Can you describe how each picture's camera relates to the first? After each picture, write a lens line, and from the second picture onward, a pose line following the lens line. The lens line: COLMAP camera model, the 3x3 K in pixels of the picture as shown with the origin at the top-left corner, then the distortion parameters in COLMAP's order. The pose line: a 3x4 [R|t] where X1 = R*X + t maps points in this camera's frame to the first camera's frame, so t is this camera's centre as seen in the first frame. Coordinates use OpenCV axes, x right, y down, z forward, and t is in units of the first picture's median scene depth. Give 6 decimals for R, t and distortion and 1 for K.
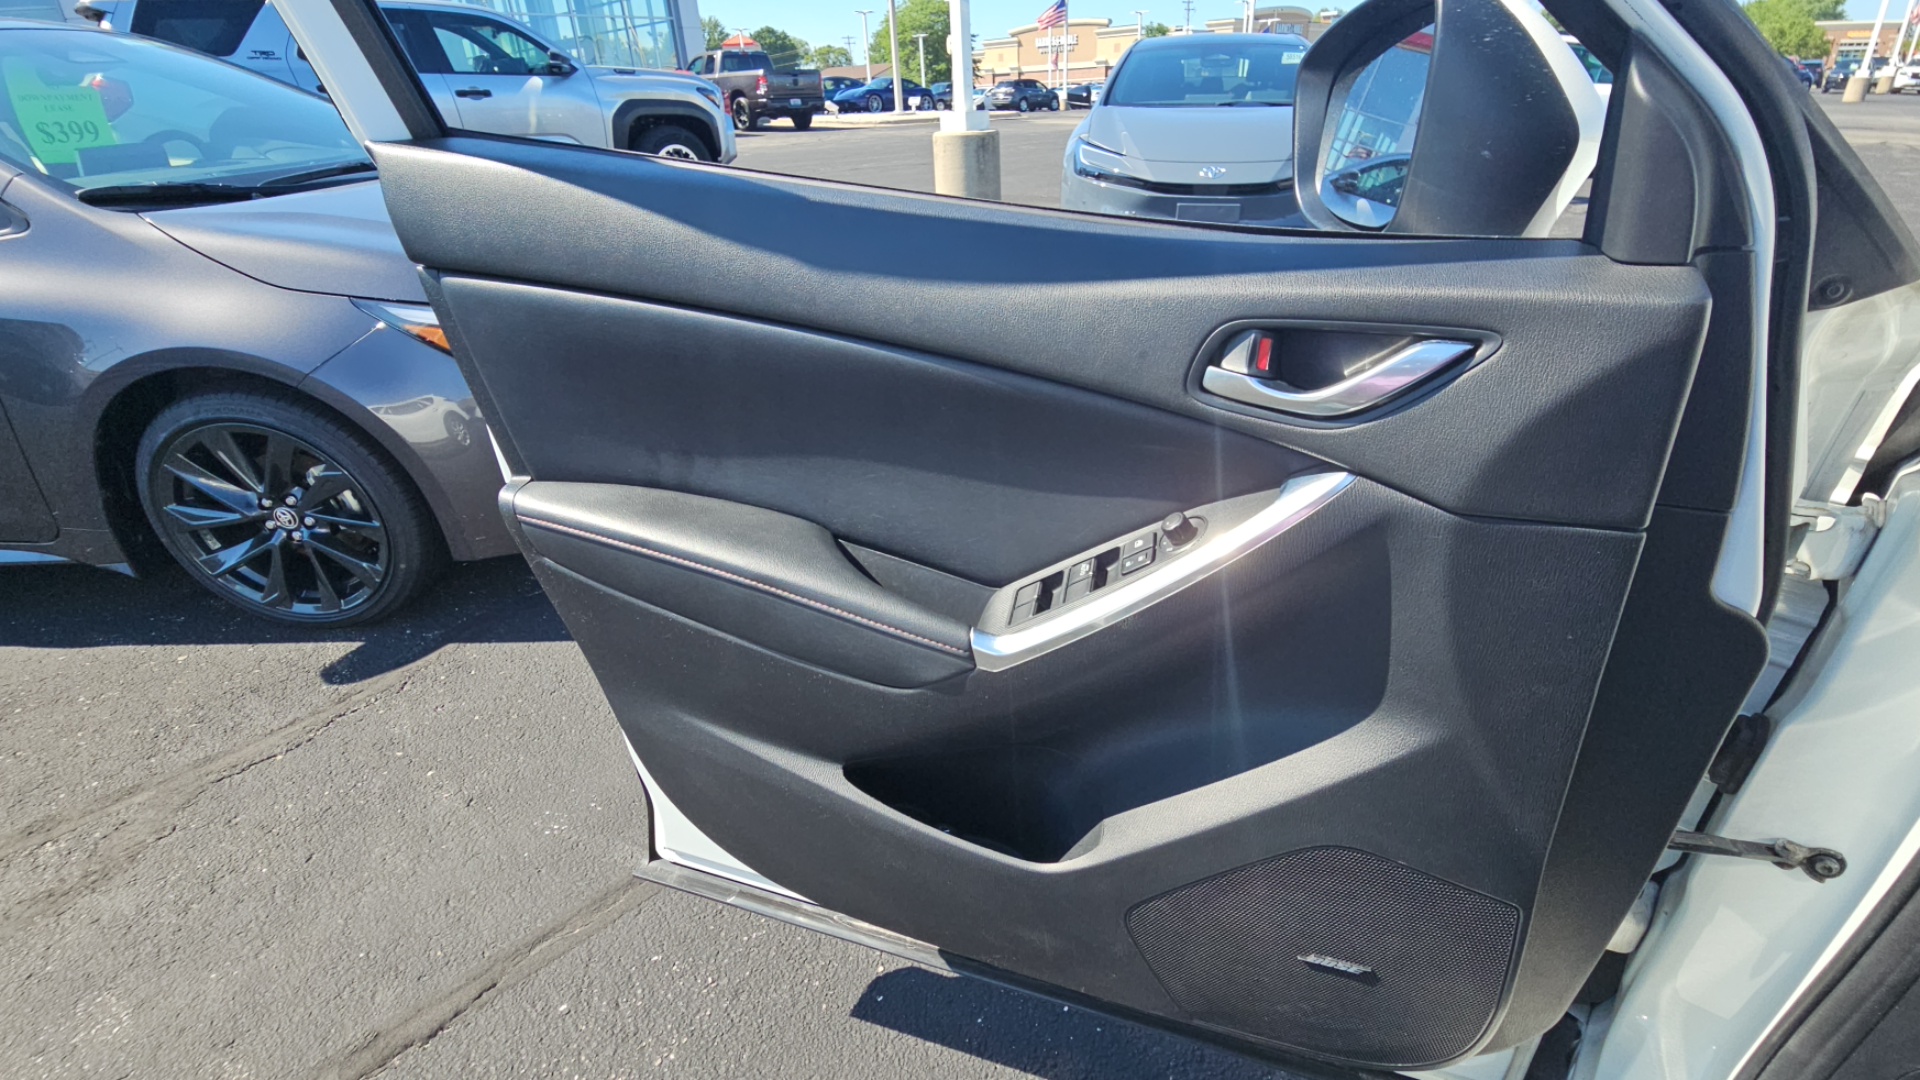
lens RADIAL K [[861.6, 0, 978.4], [0, 861.6, 548.1], [0, 0, 1]] dist [-0.000056, -0.003265]
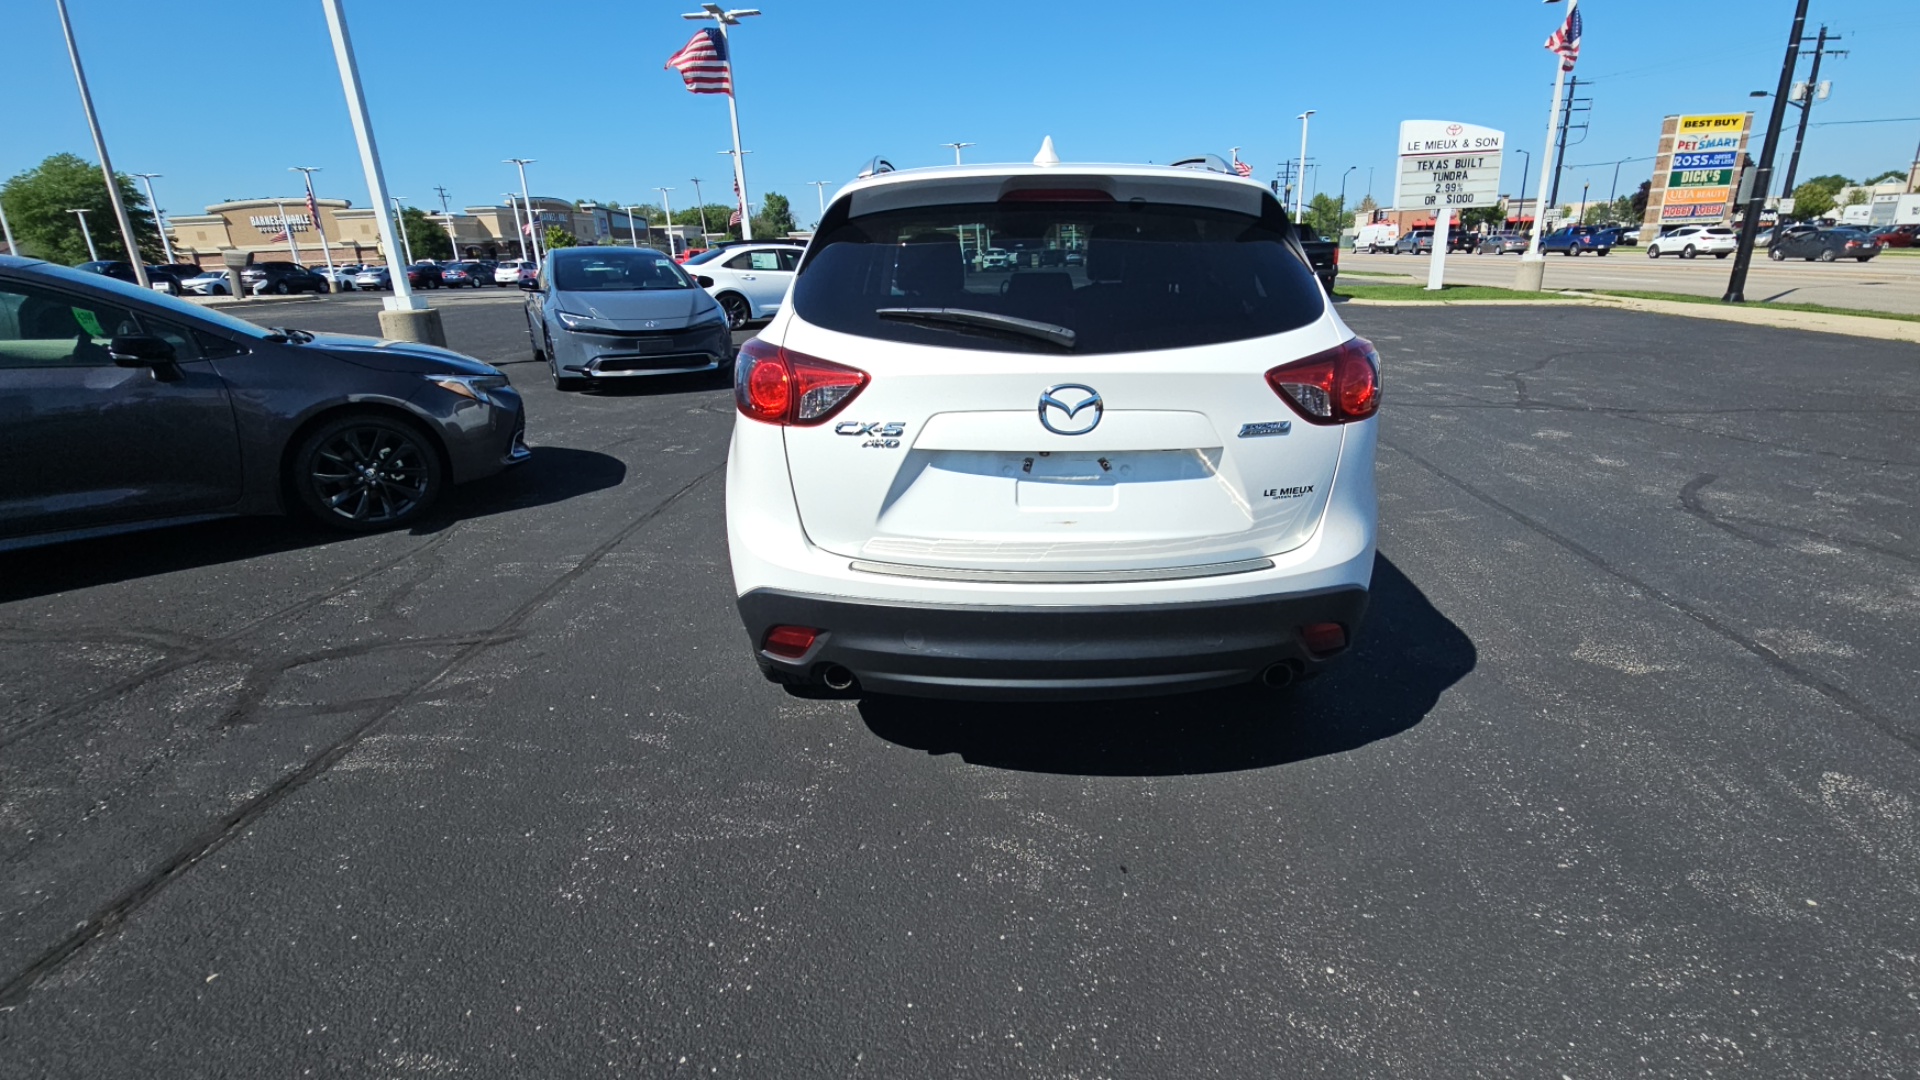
lens RADIAL K [[855.9, 0, 981.3], [0, 855.9, 545.9], [0, 0, 1]] dist [0.003086, -0.005366]
pose [[0.737044, -0.208166, 0.642987, -0.358206], [0.318191, 0.946226, -0.058398, 0.249670], [-0.596255, 0.247634, 0.763647, -0.510097]]
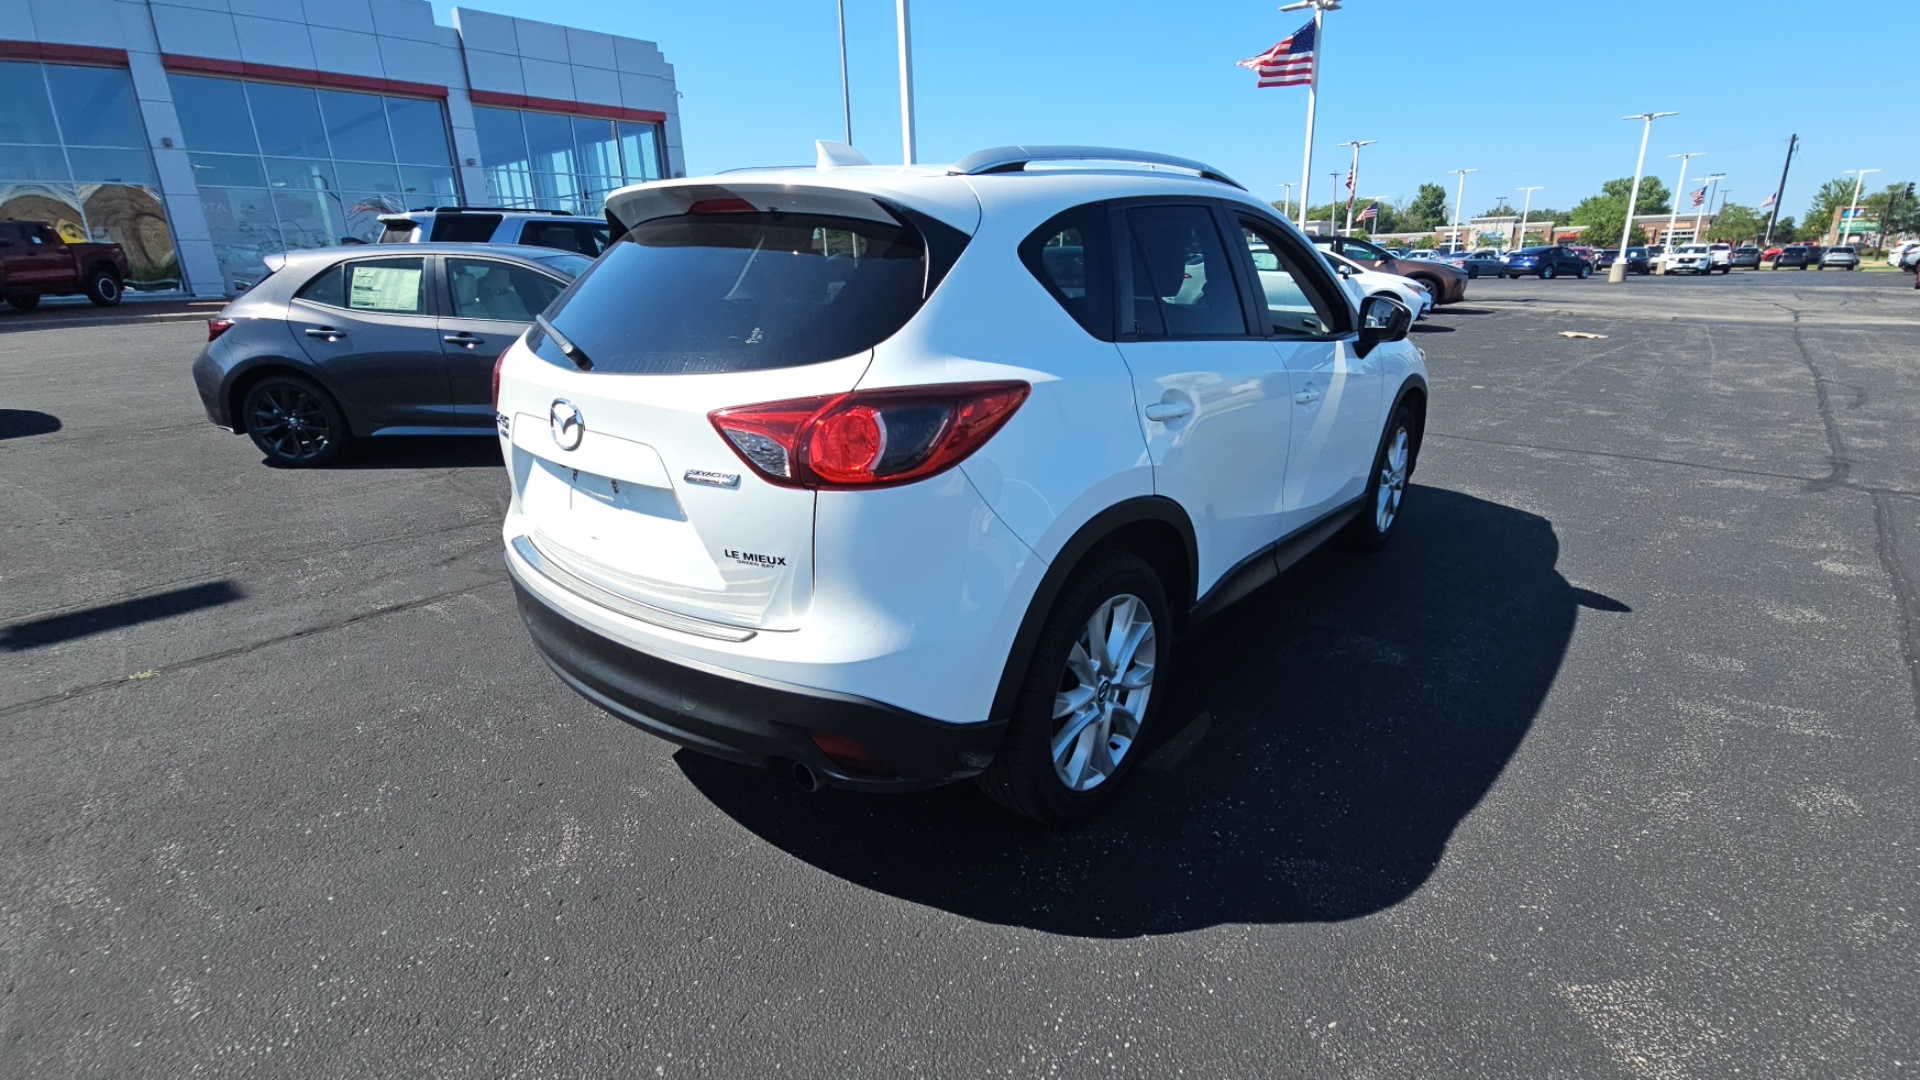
lens RADIAL K [[849.5, 0, 977.6], [0, 849.5, 549.6], [0, 0, 1]] dist [0.002043, -0.006031]
pose [[0.998269, -0.007292, 0.058363, -0.004299], [0.016618, 0.986824, -0.160942, 0.290058], [-0.056420, 0.161634, 0.985237, -0.605470]]
